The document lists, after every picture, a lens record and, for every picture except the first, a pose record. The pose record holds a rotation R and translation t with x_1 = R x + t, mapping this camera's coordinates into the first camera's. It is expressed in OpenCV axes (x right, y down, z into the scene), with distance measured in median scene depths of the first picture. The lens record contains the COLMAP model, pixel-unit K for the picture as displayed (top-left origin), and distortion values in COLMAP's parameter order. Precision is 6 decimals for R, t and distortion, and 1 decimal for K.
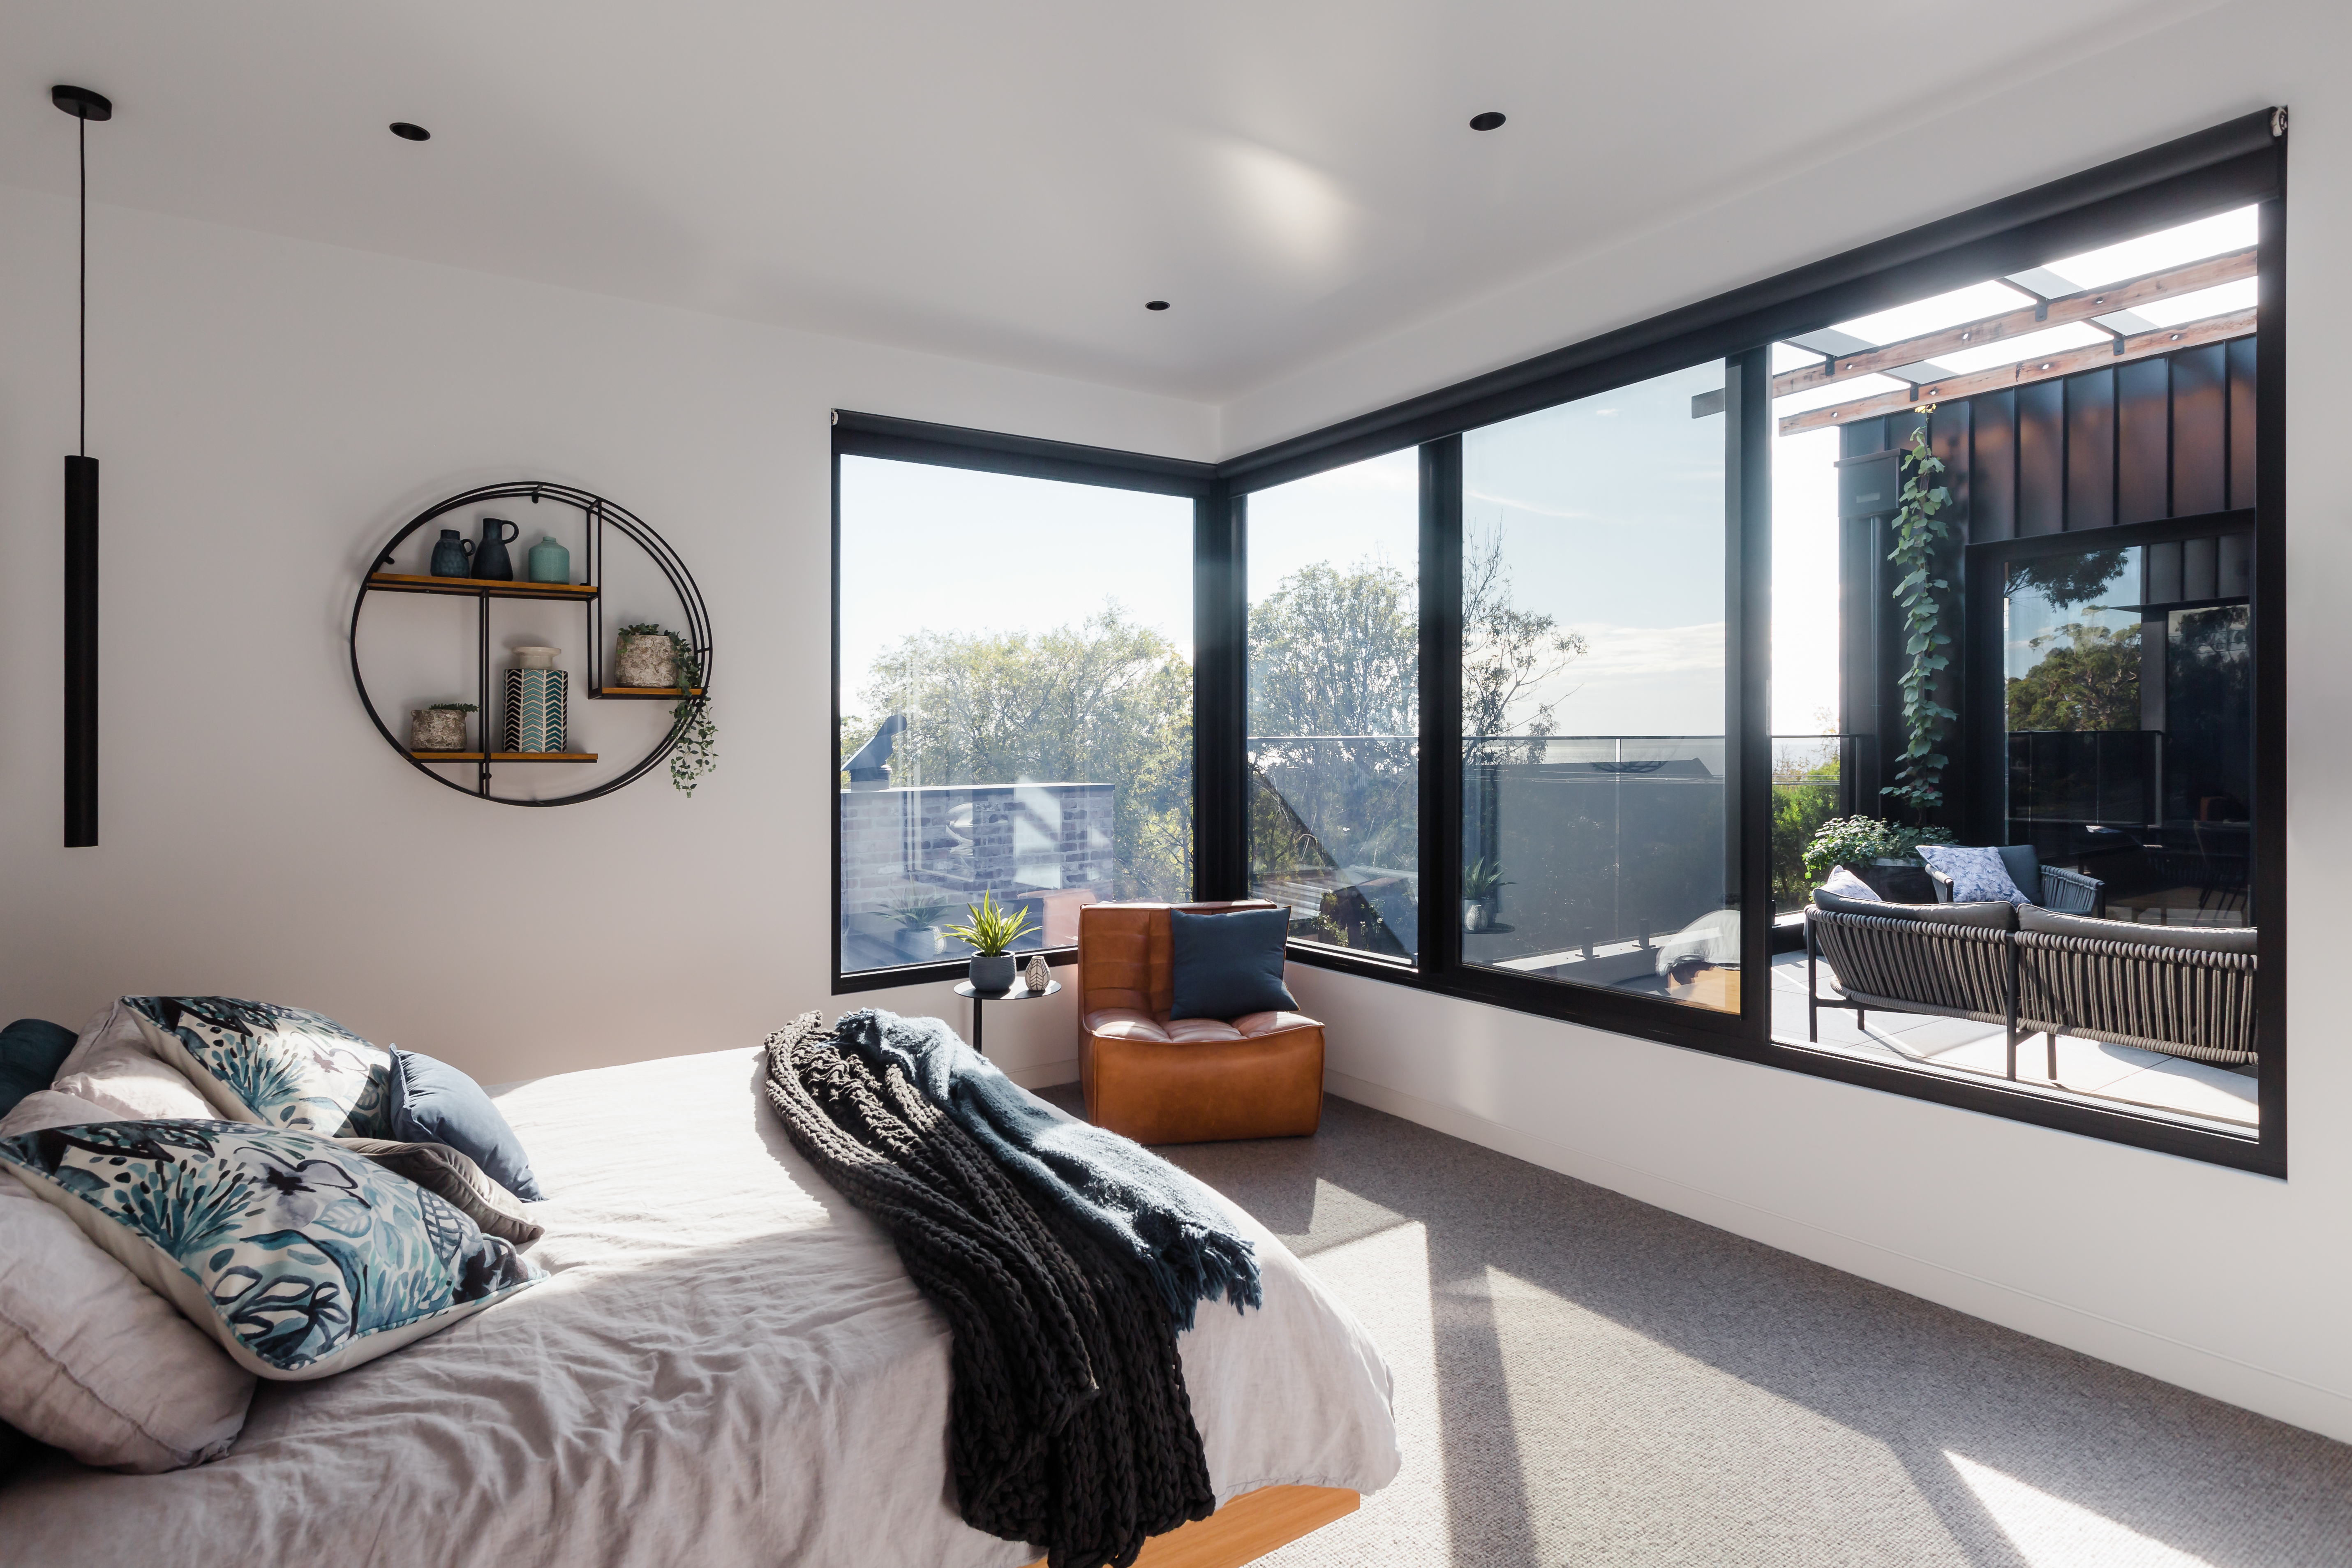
lens RADIAL K [[1189.9, 0, 1093.2], [0, 1189.9, 743.0], [0, 0, 1]] dist [0.001716, 0.000320]
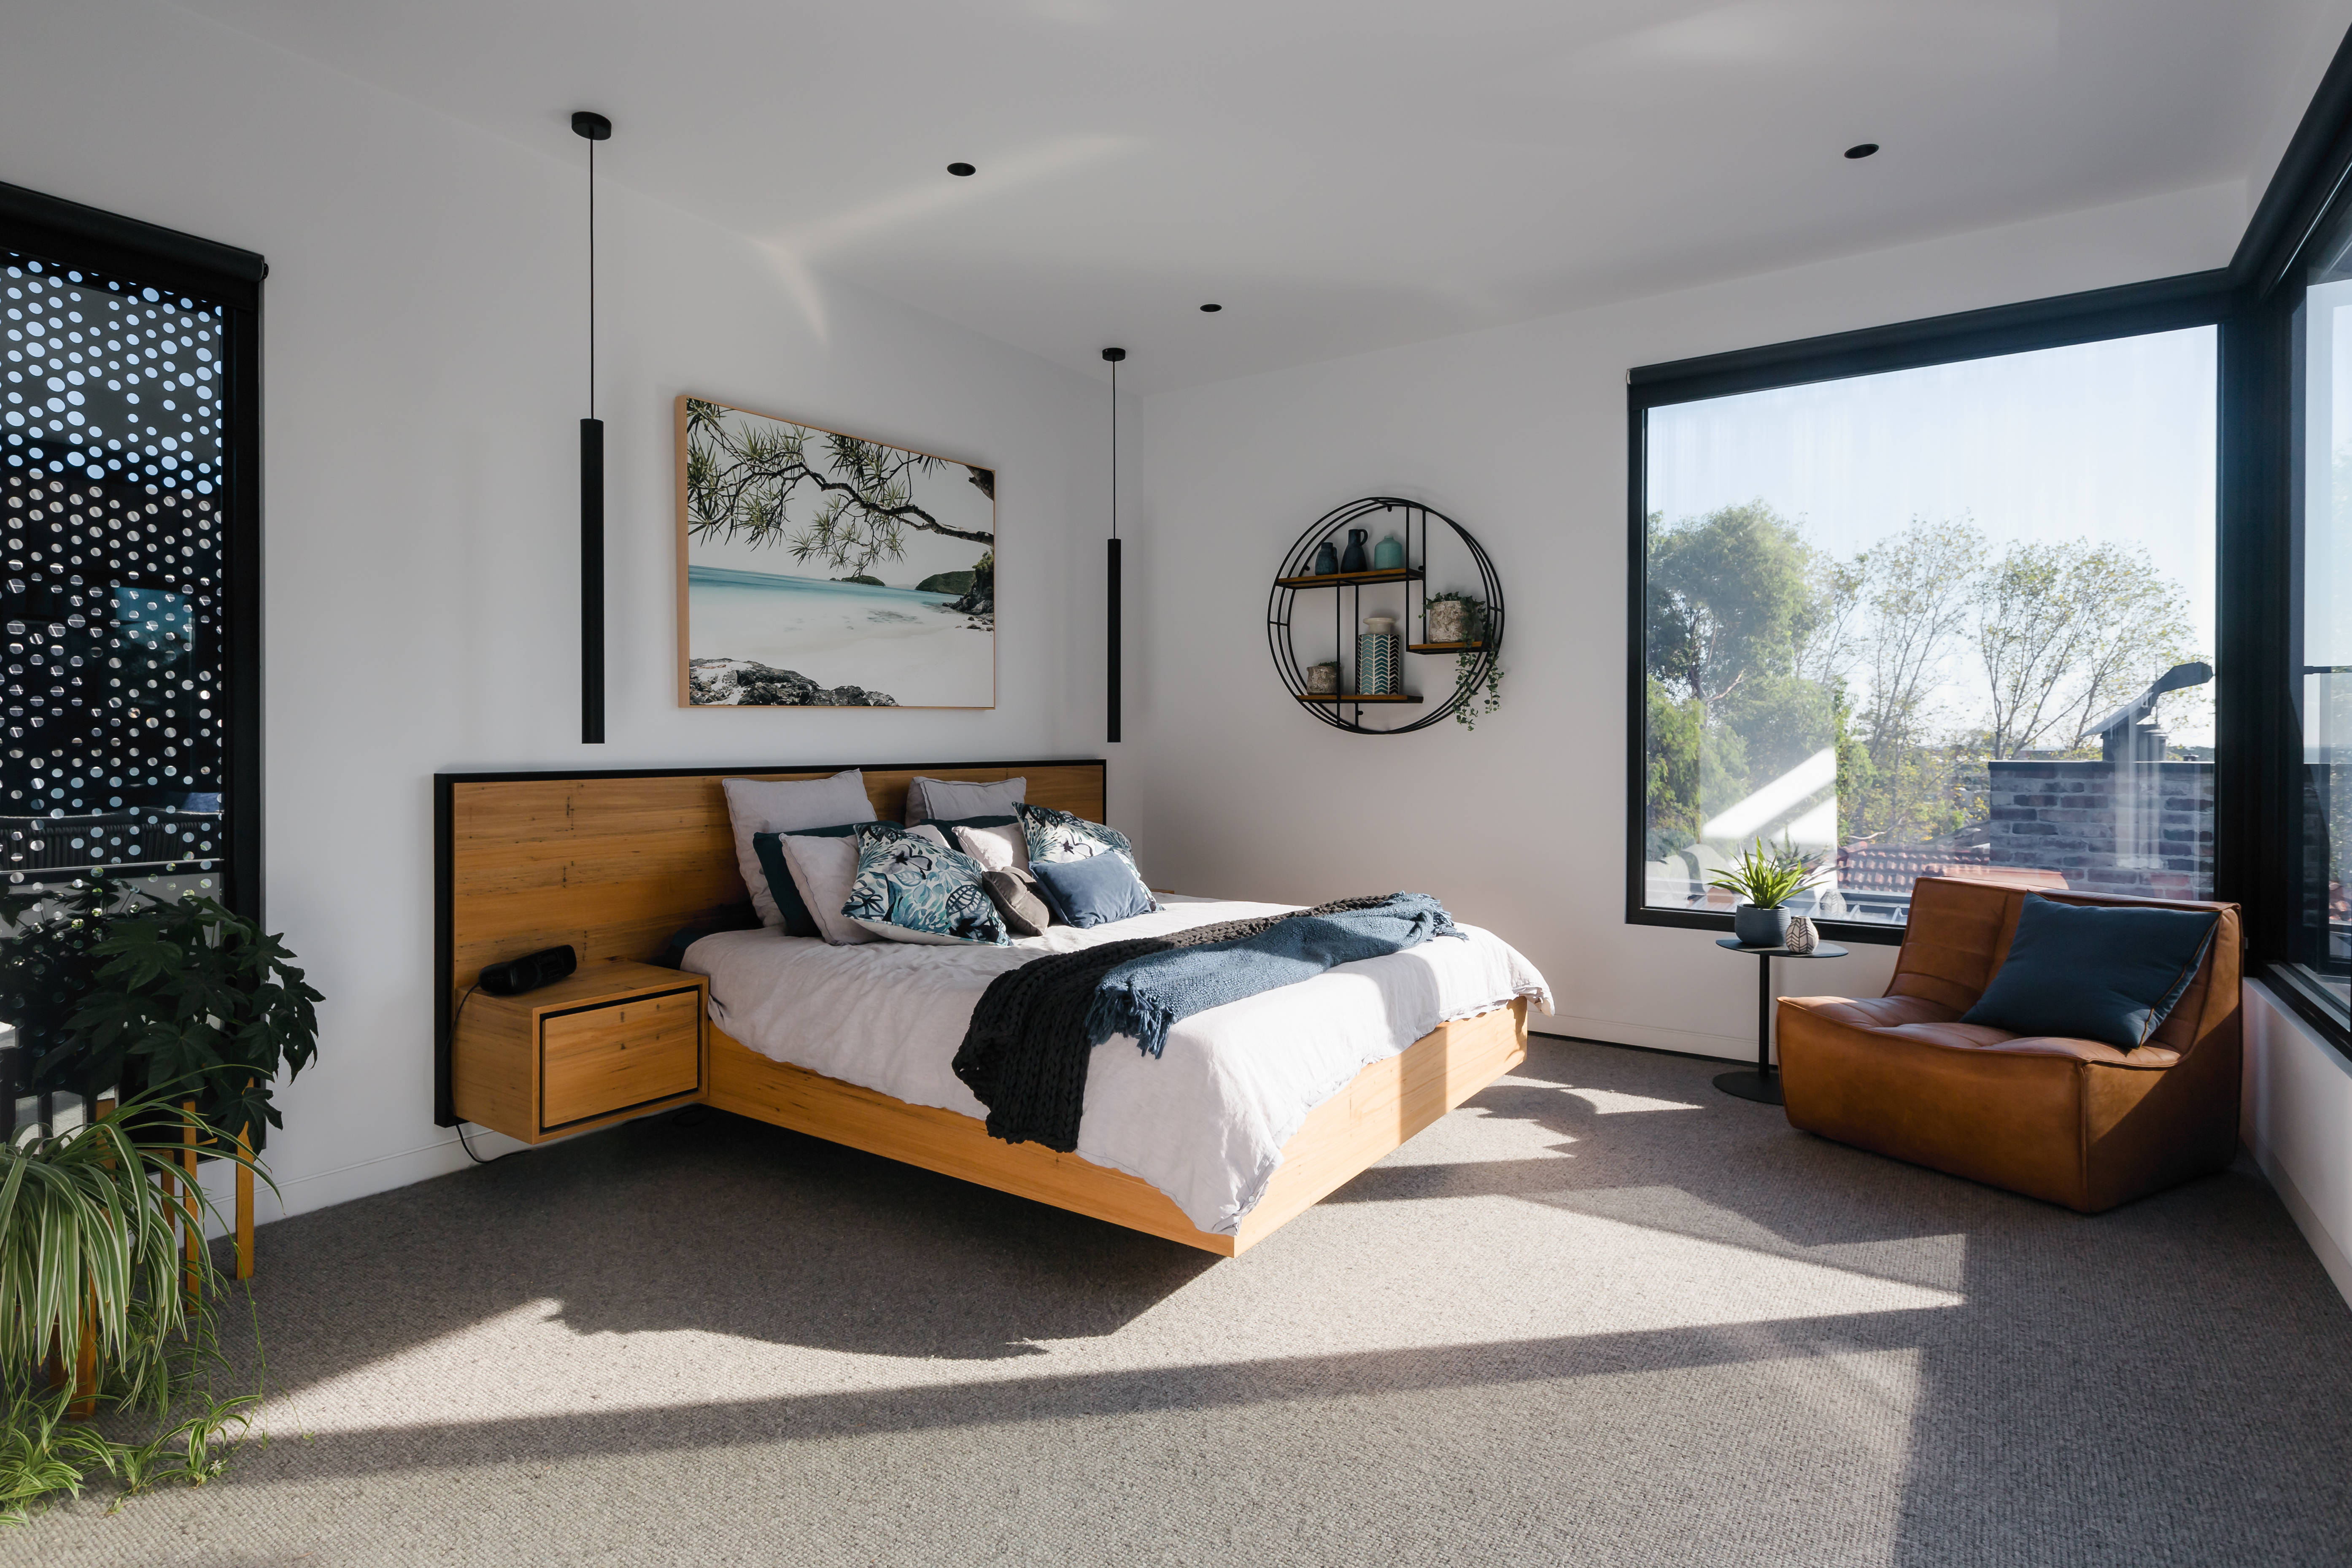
lens RADIAL K [[1237.6, 0, 1177.7], [0, 1237.6, 734.0], [0, 0, 1]] dist [0.002086, 0.000480]
pose [[0.385409, 0.007005, -0.922719, 0.755252], [-0.004331, 0.999974, 0.005782, 0.045517], [0.922735, 0.001768, 0.385430, 0.239481]]
